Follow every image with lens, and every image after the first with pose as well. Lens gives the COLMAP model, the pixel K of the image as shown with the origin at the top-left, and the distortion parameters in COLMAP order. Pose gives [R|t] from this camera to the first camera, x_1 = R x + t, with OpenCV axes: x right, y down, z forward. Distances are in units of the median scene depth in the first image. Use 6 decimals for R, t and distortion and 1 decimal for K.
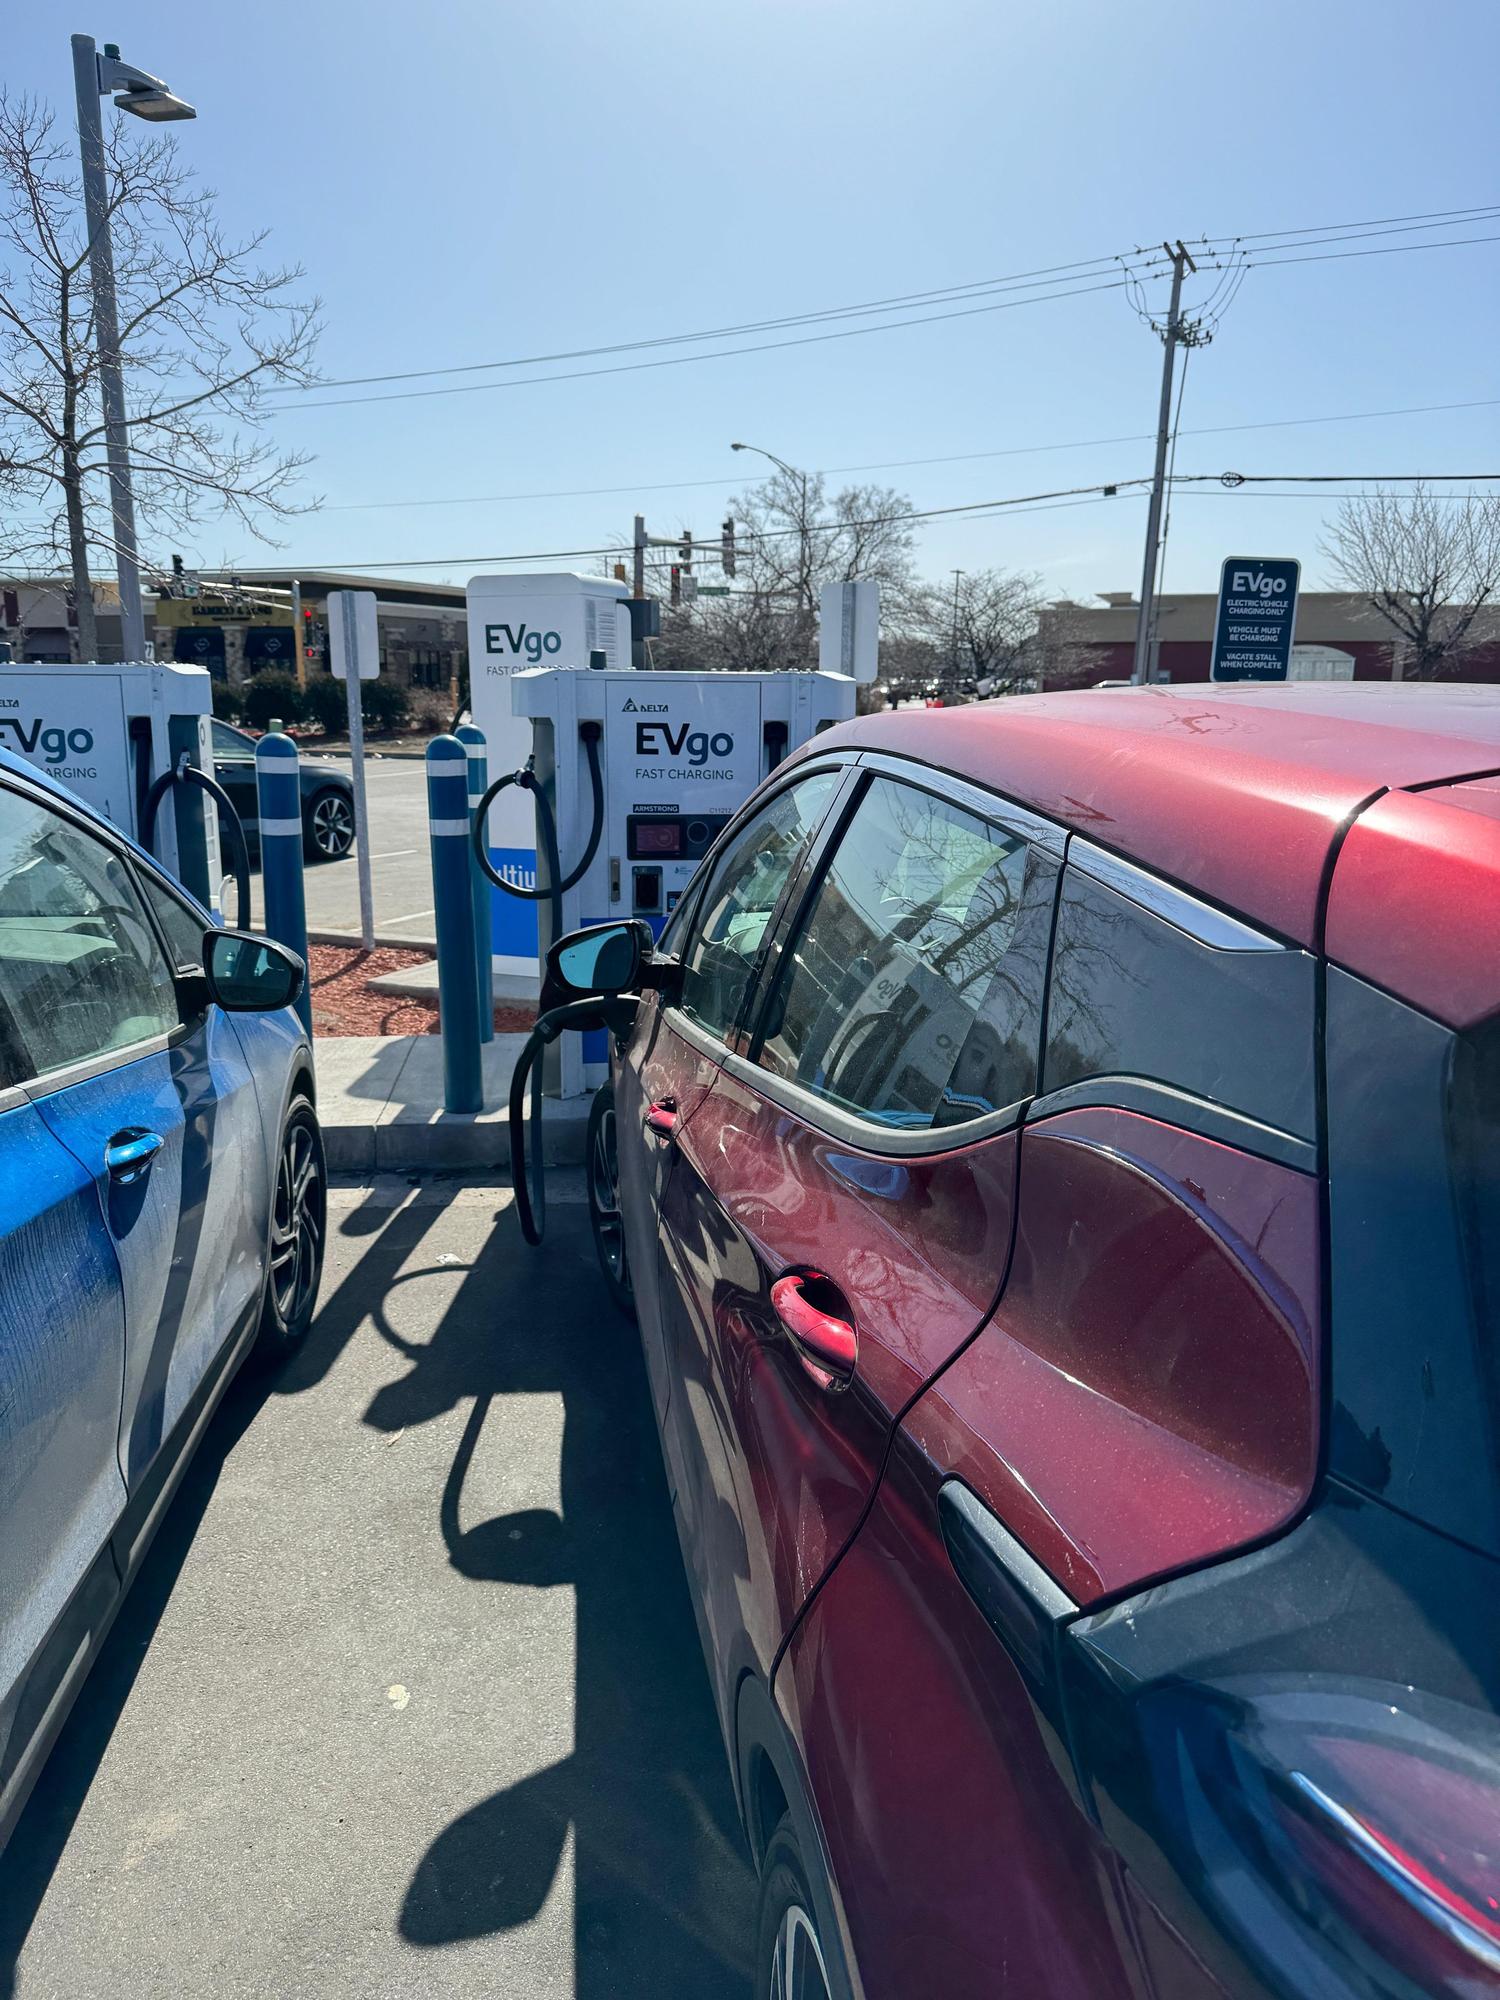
lens RADIAL K [[1367.5, 0, 750.0], [0, 1367.5, 1000.0], [0, 0, 1]] dist [0.042797, -0.050210]
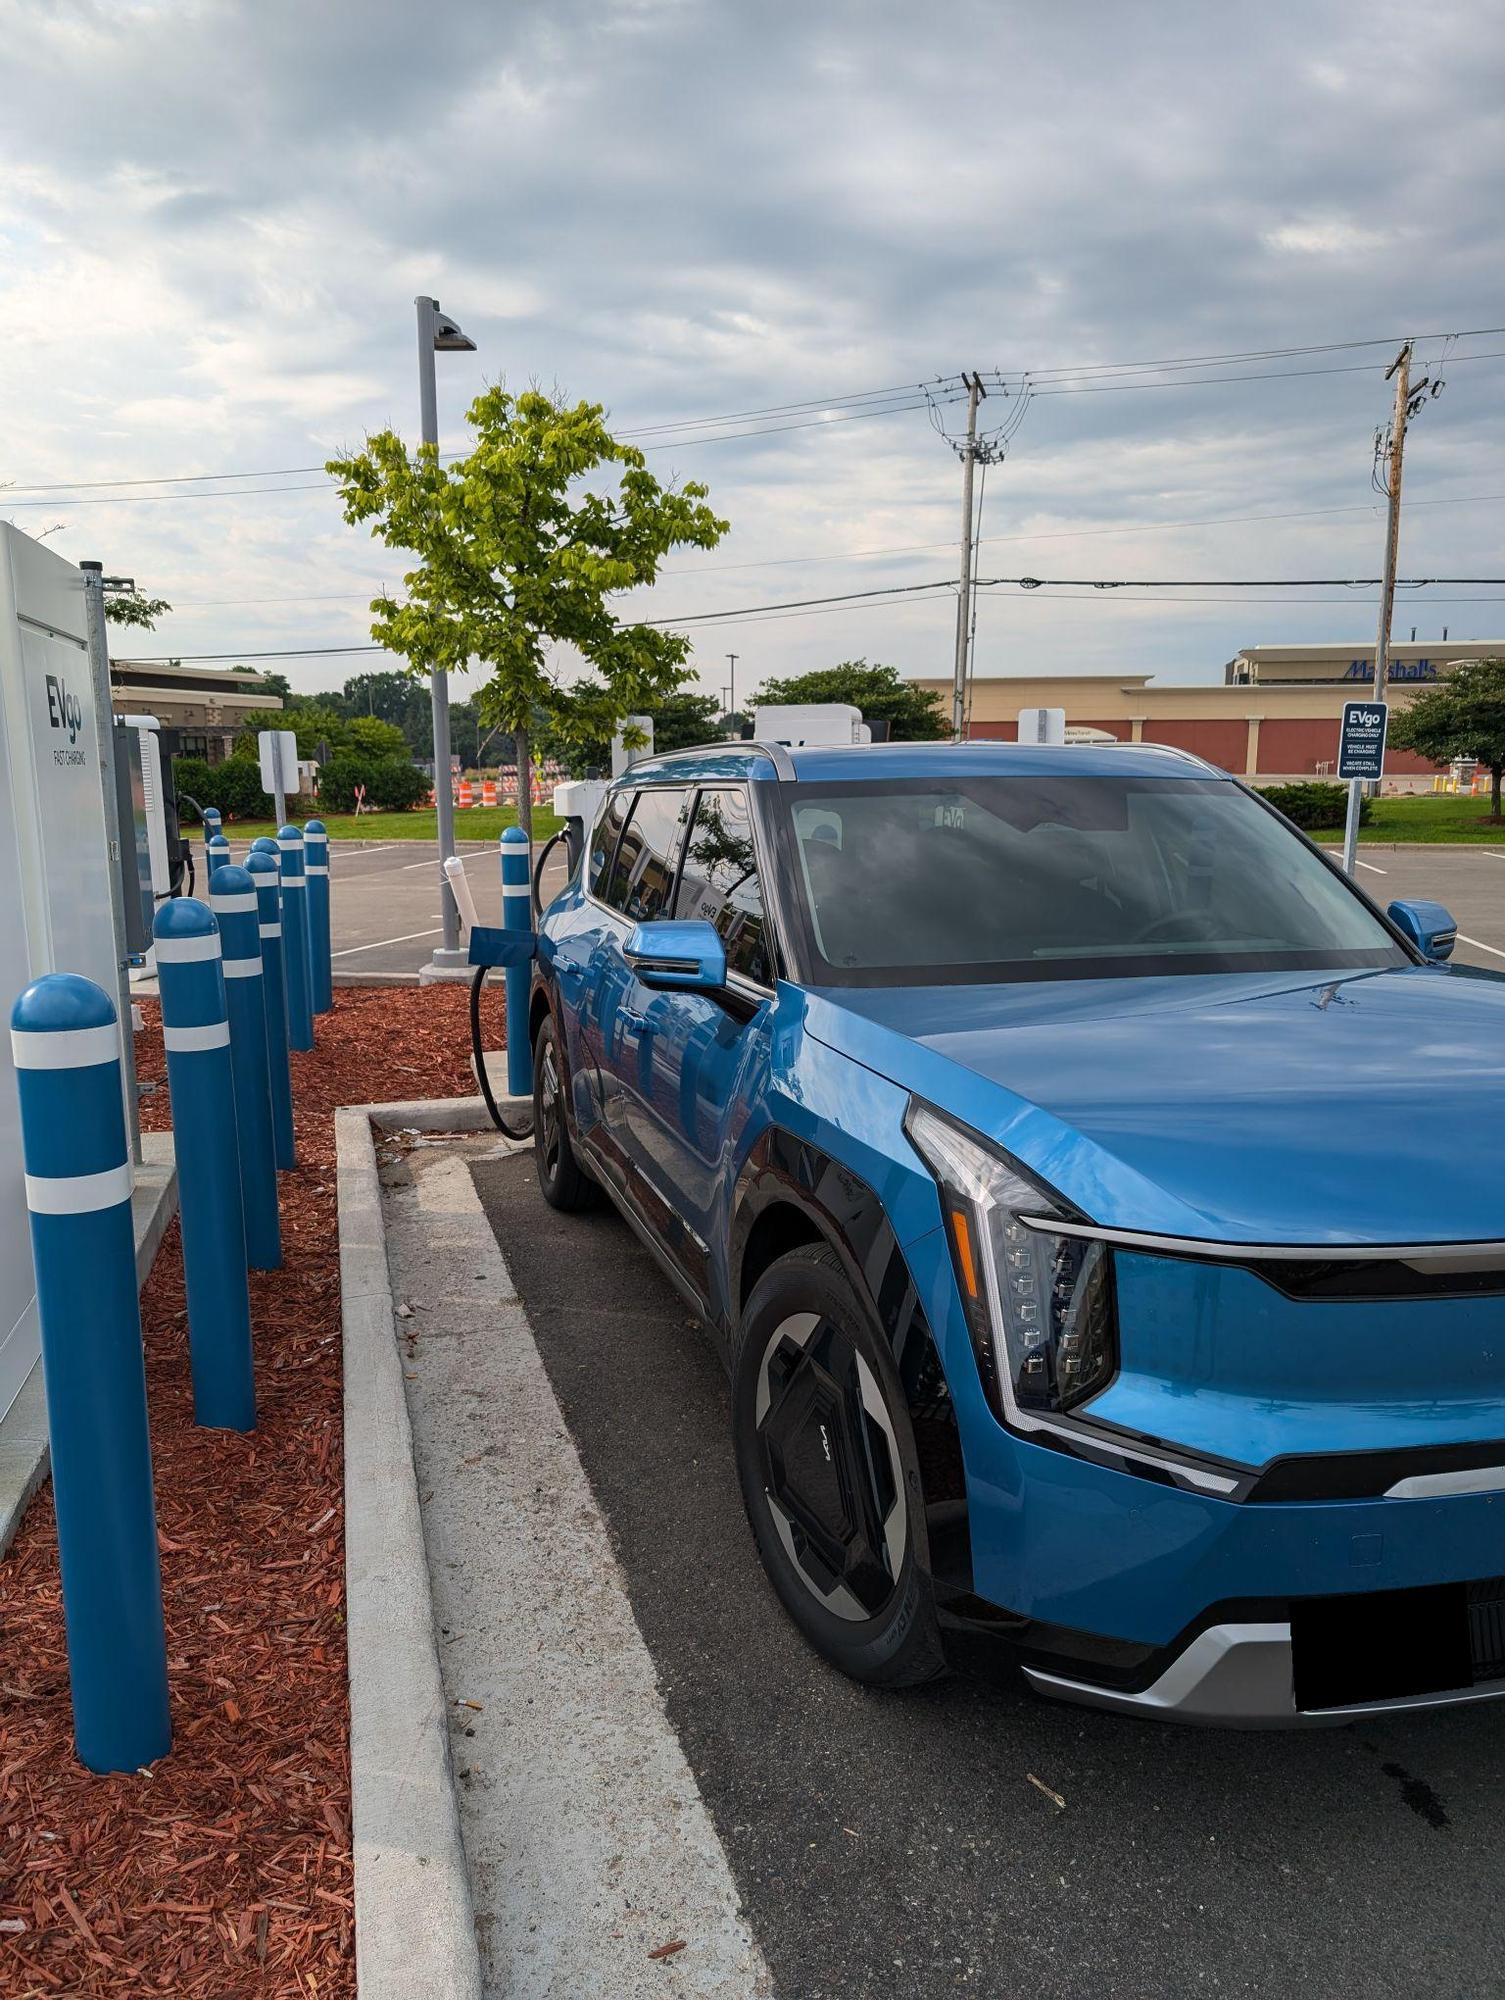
lens RADIAL K [[1392.3, 0, 752.5], [0, 1392.3, 1000.0], [0, 0, 1]] dist [0.014784, -0.005260]
pose [[0.987026, -0.034687, 0.156770, -0.587559], [0.044082, 0.997409, -0.056853, 0.083044], [-0.154391, 0.063027, 0.985997, -0.459840]]
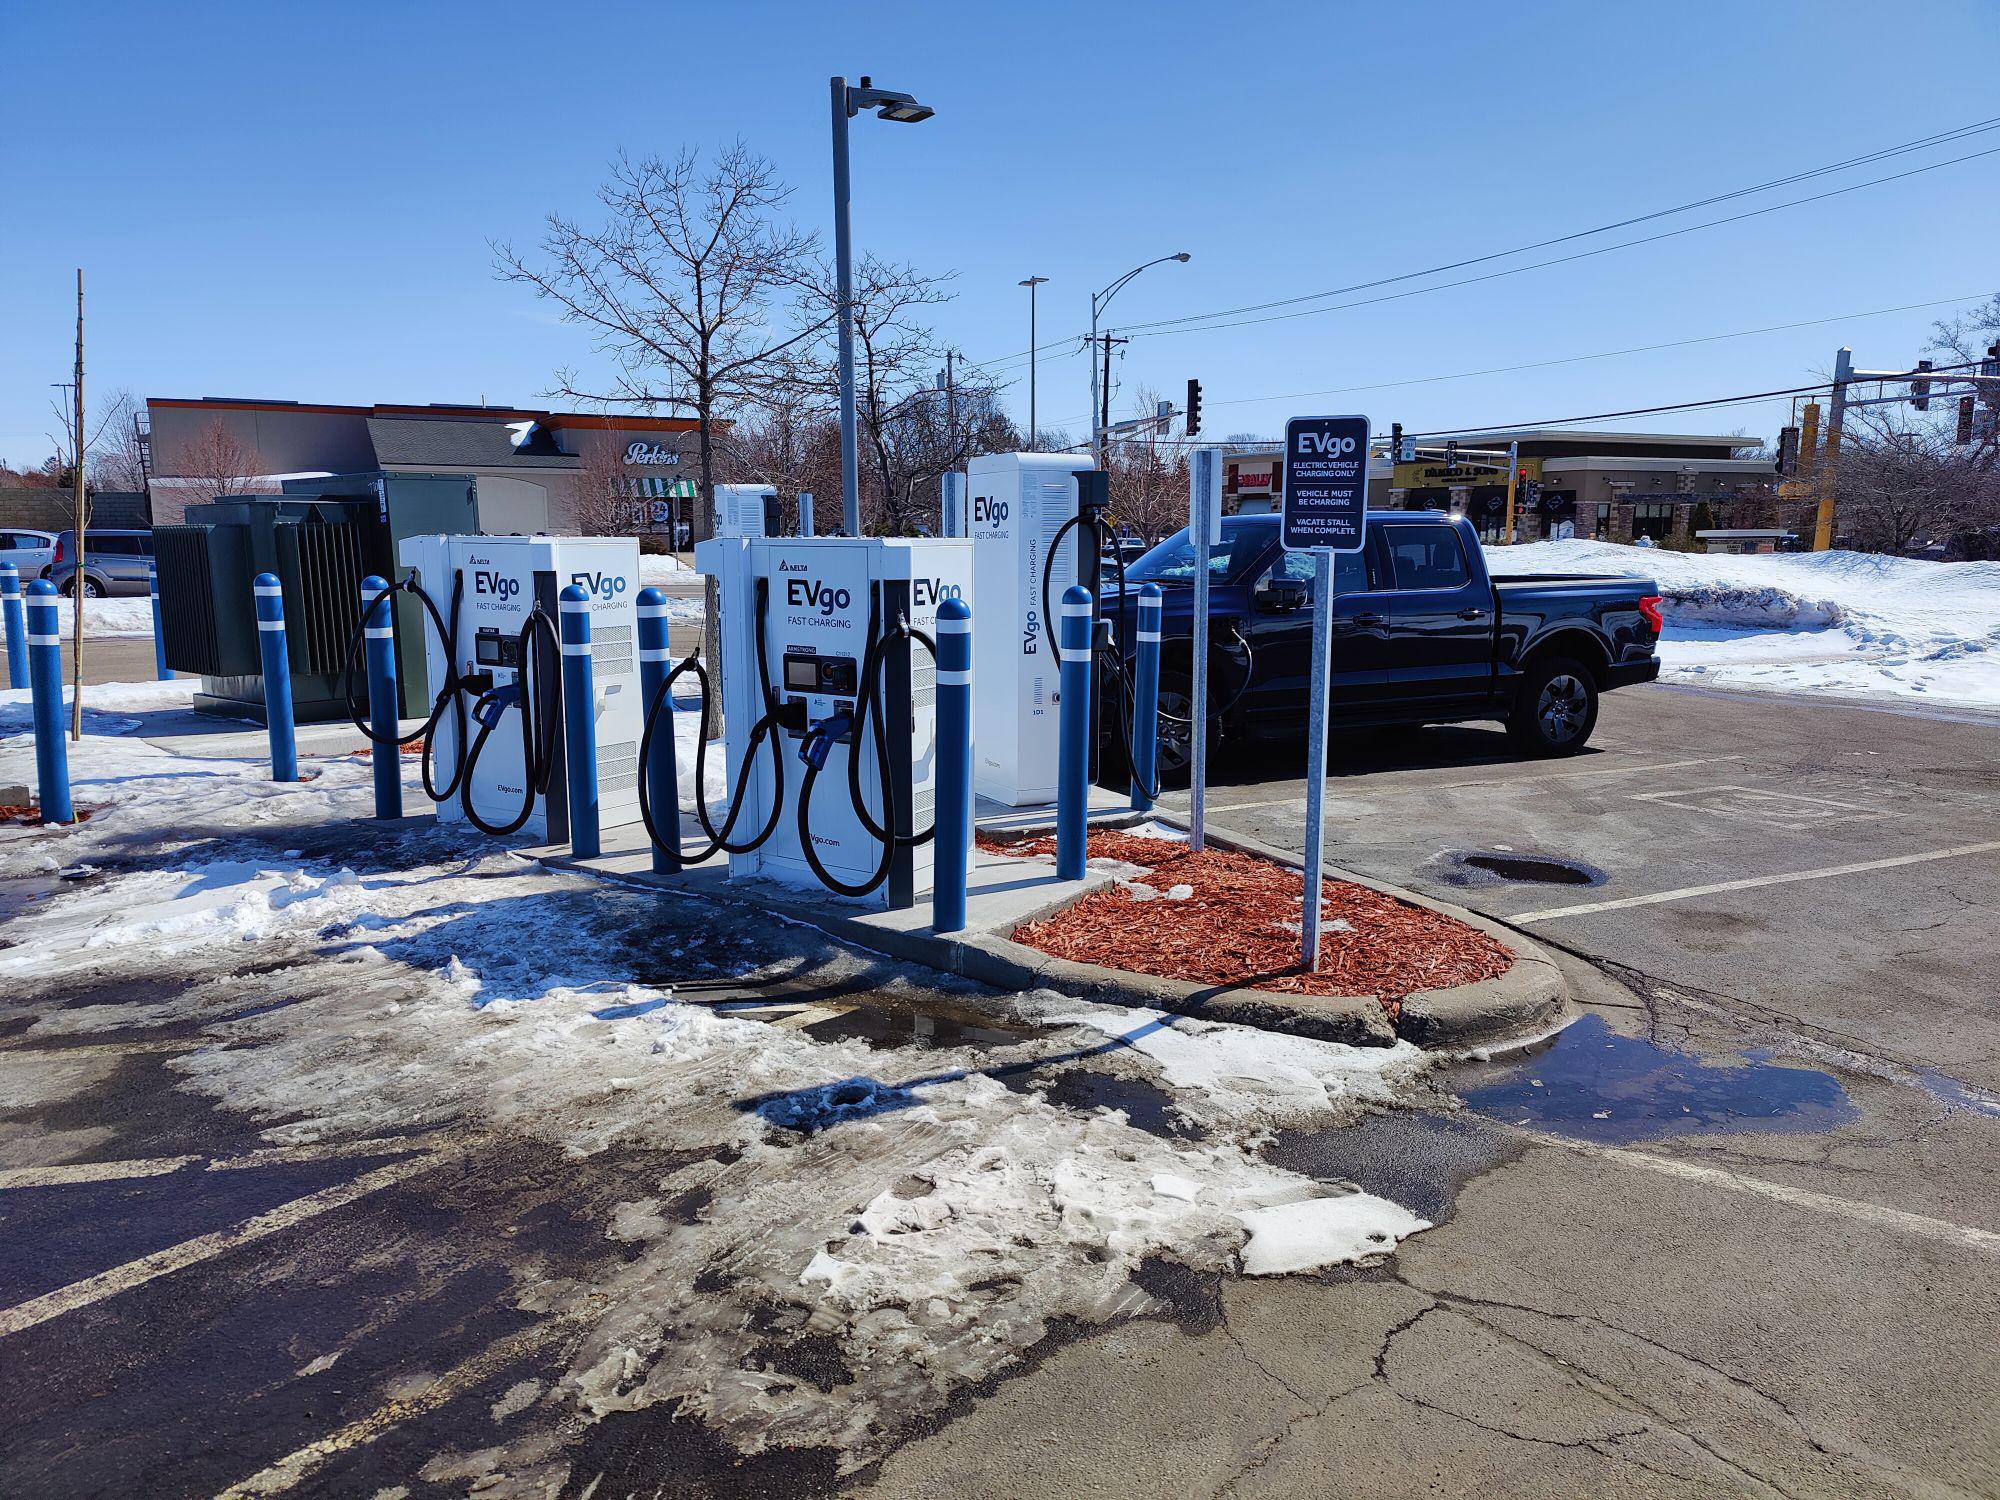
lens RADIAL K [[1309.9, 0, 1000.0], [0, 1309.9, 750.0], [0, 0, 1]] dist [0.054085, -0.002373]
pose [[0.770956, 0.100202, -0.628957, 0.766360], [-0.142566, 0.989638, -0.017089, -0.052331], [0.620727, 0.102843, 0.777252, 0.195793]]
